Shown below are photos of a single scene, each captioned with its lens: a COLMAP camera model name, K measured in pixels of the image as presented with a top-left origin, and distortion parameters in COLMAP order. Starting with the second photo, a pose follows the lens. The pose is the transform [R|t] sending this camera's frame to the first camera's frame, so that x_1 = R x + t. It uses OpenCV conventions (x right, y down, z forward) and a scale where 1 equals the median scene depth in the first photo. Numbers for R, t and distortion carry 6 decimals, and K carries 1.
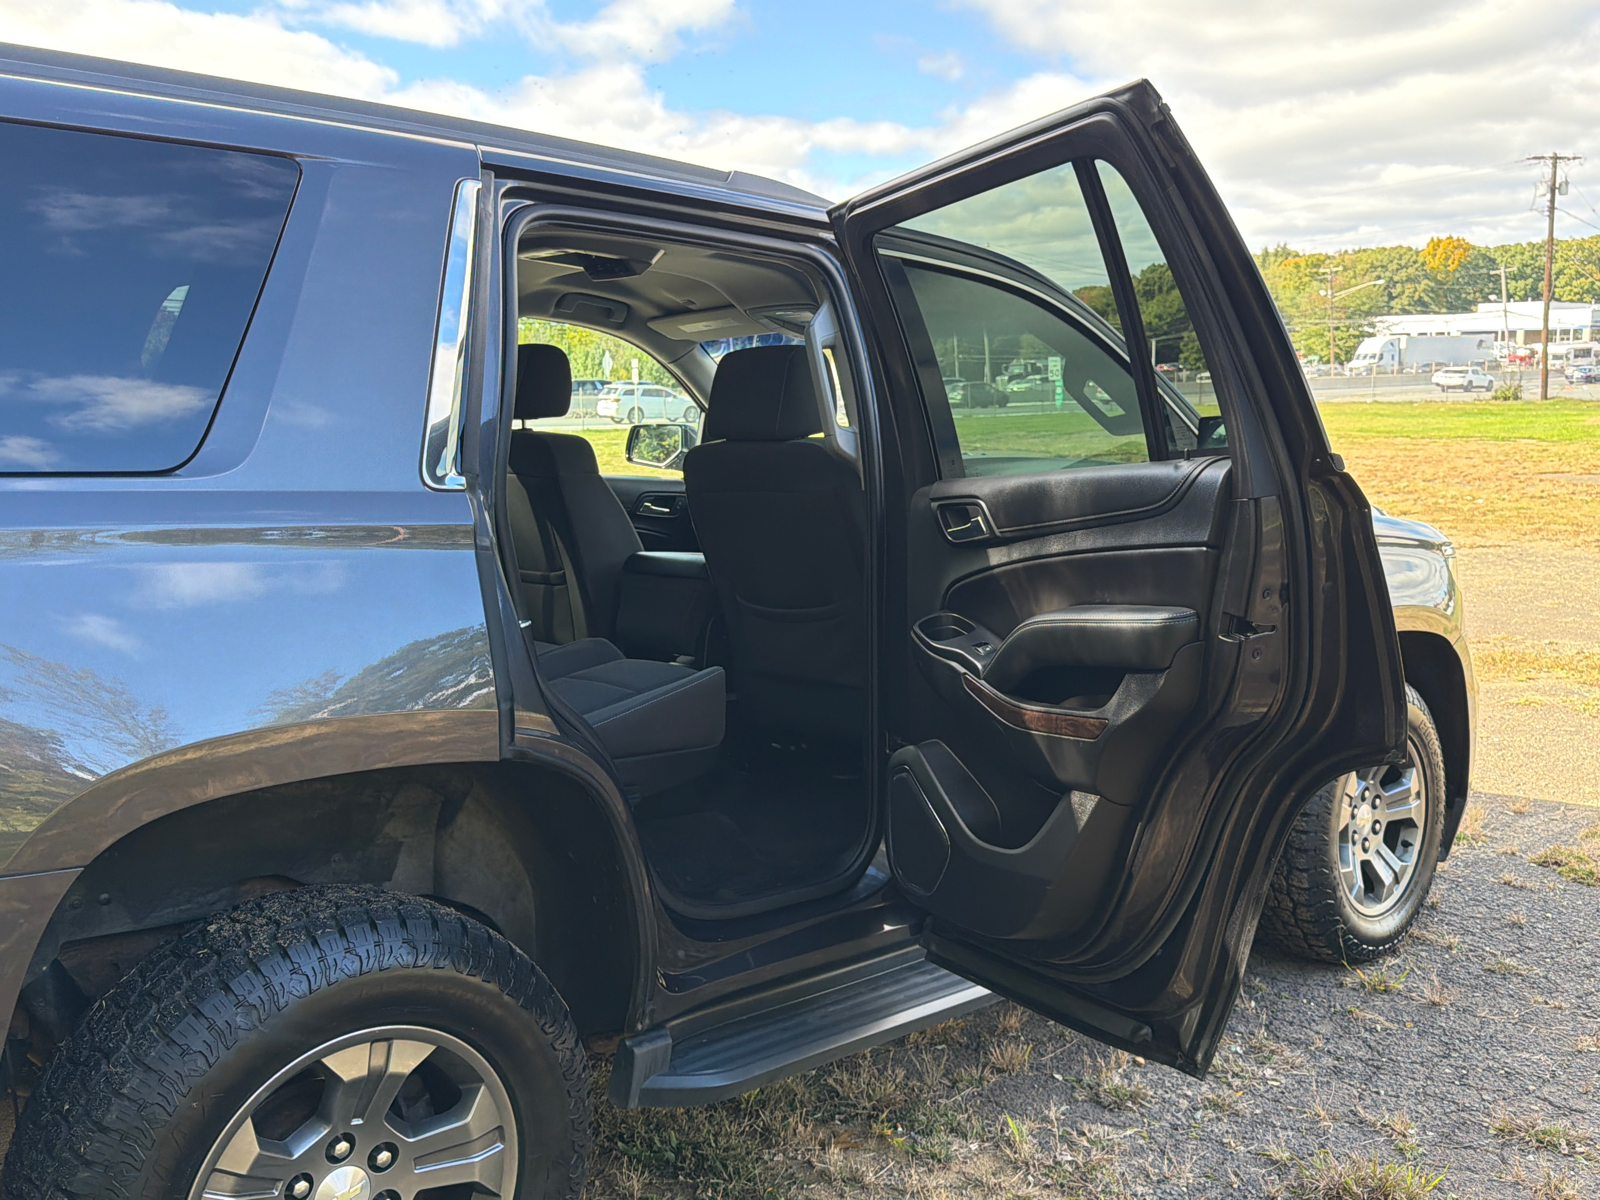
lens RADIAL K [[1515.6, 0, 800.0], [0, 1515.6, 600.0], [0, 0, 1]] dist [0.057883, -0.100174]
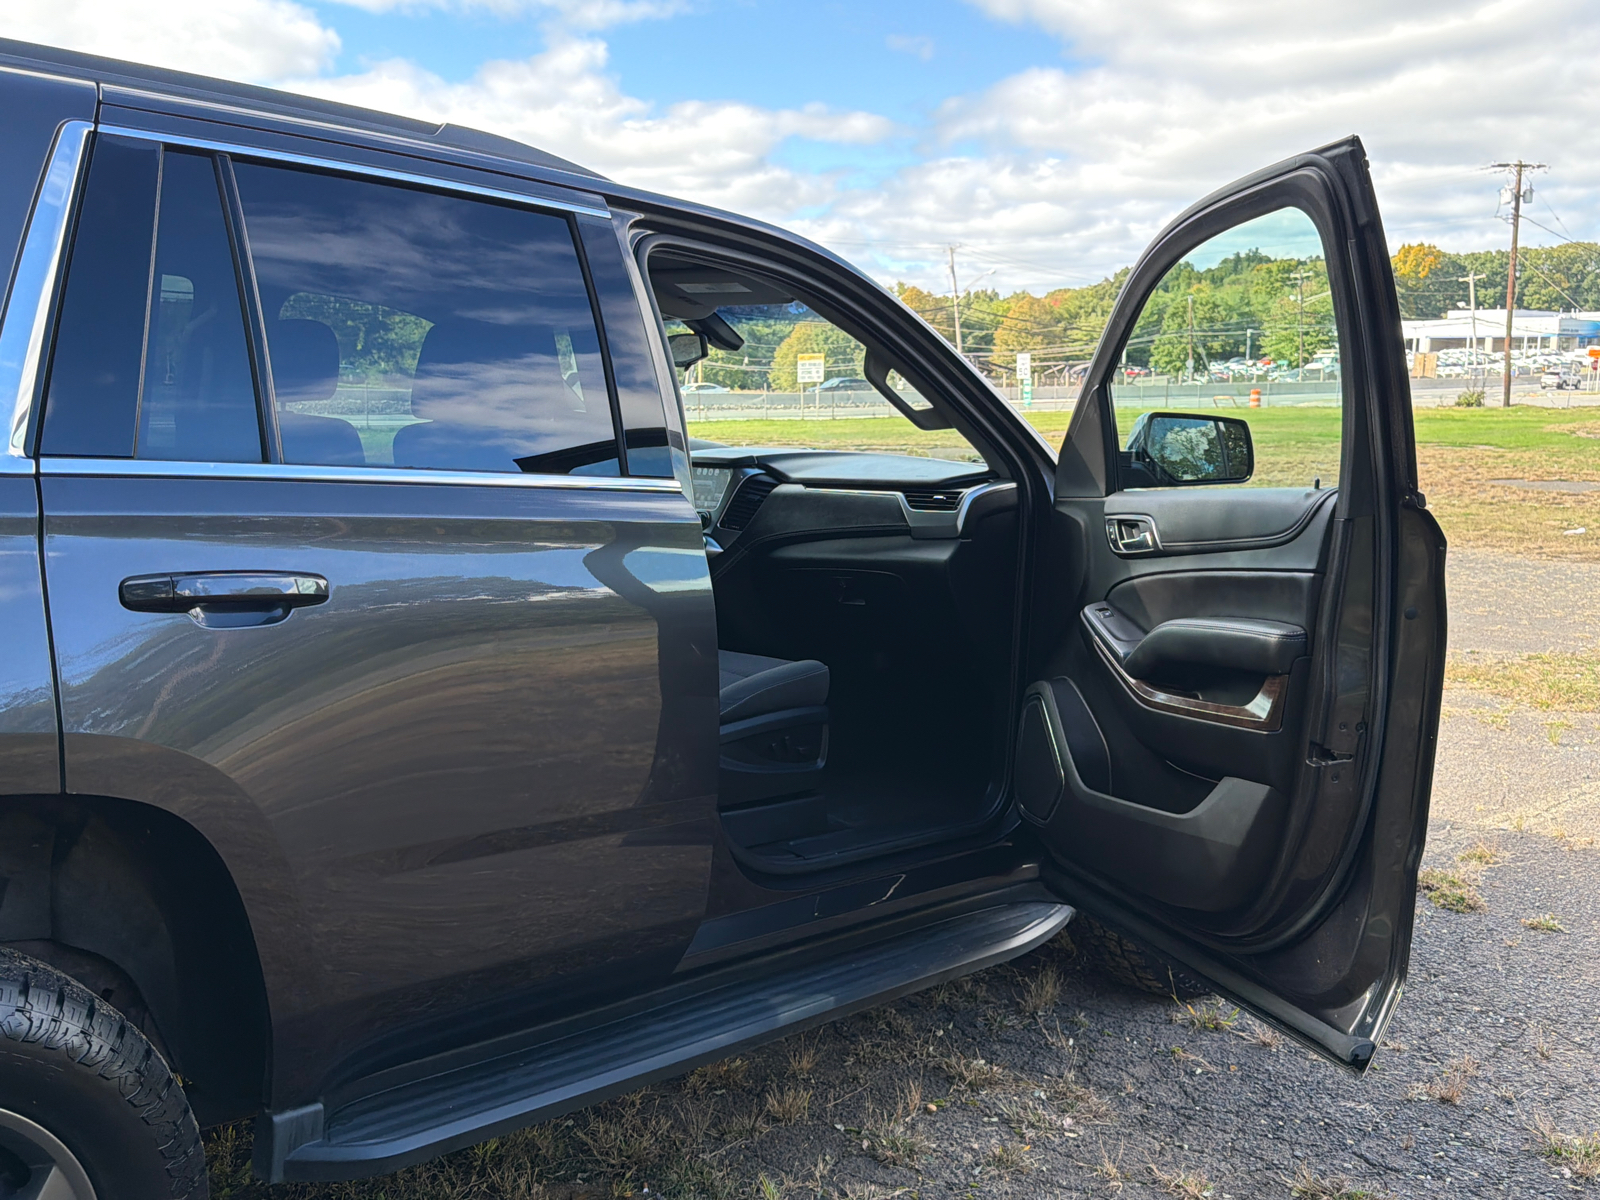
lens RADIAL K [[1509.6, 0, 800.9], [0, 1509.6, 591.6], [0, 0, 1]] dist [0.115477, -0.214211]
pose [[0.999754, 0.010987, 0.019275, 0.097916], [-0.010907, 0.999931, -0.004276, -0.003874], [-0.019321, 0.004065, 0.999805, 0.063016]]
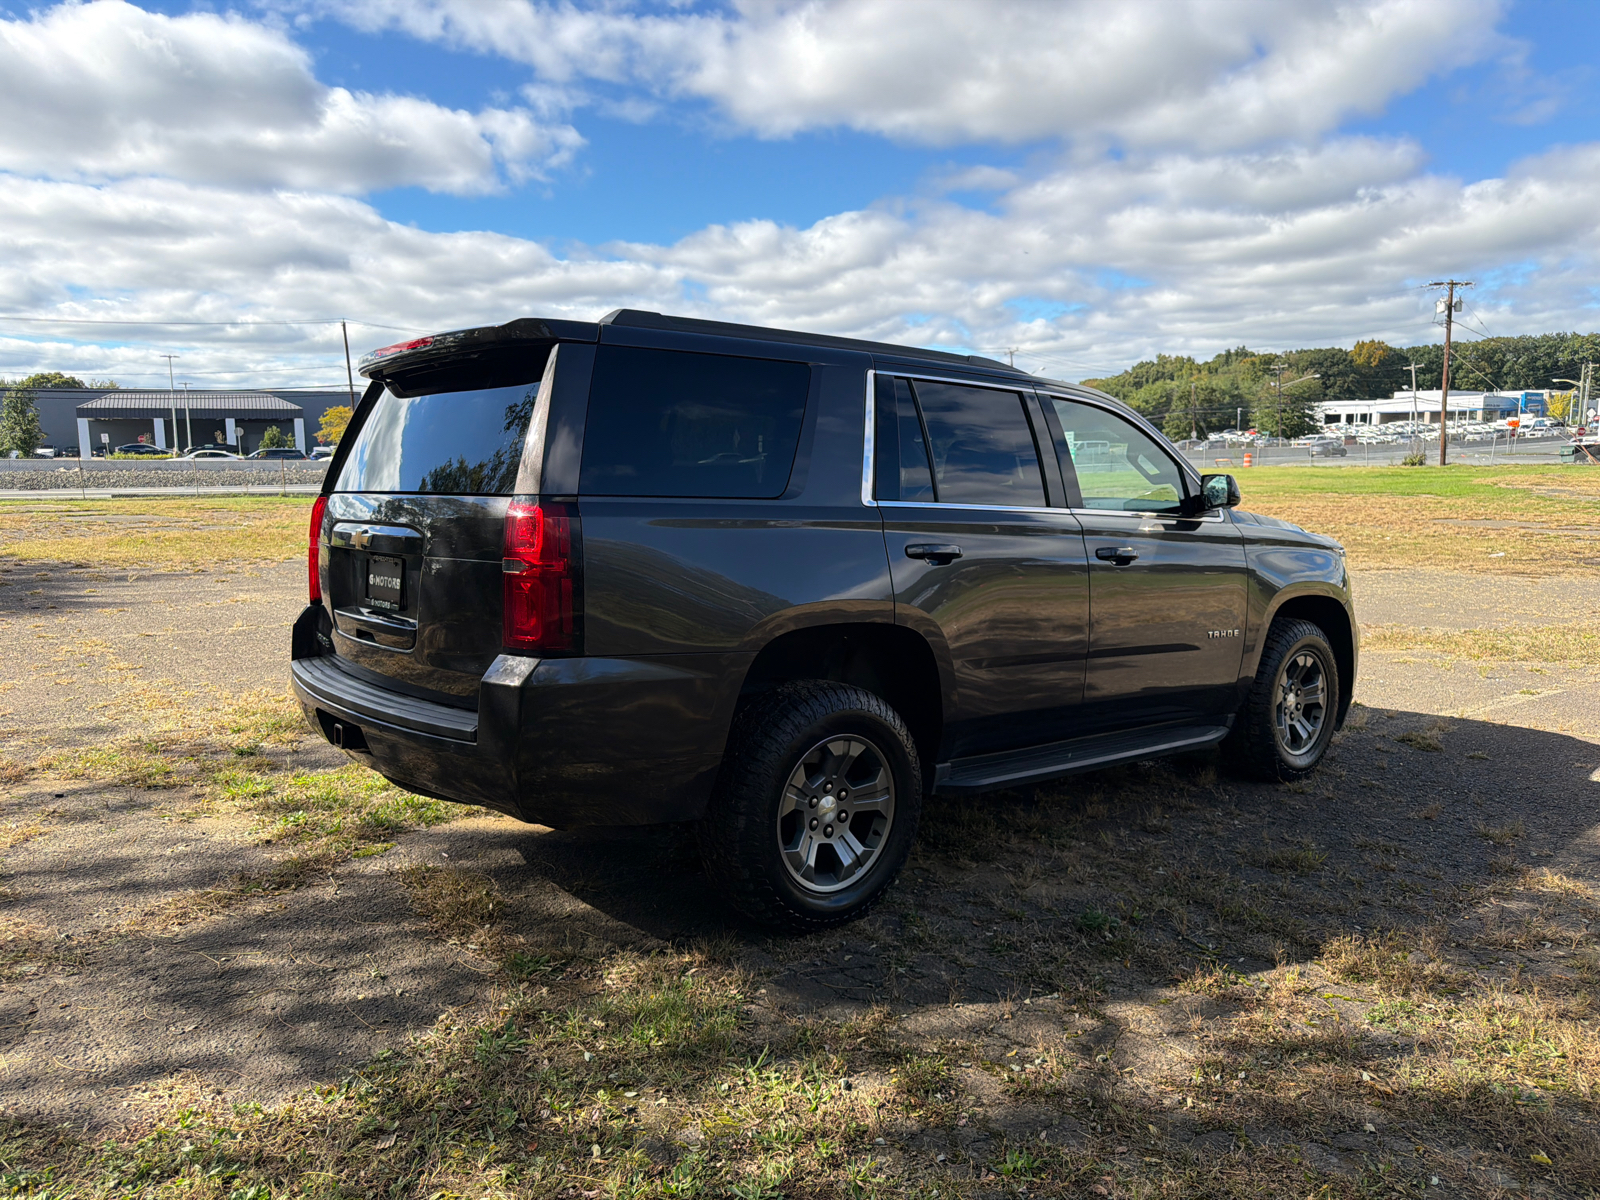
lens RADIAL K [[1133.6, 0, 794.9], [0, 1133.6, 593.1], [0, 0, 1]] dist [0.015924, -0.021358]
pose [[0.997689, 0.010465, -0.067134, -0.113634], [-0.011586, 0.999799, -0.016339, 0.044353], [0.066950, 0.017079, 0.997610, -0.344316]]
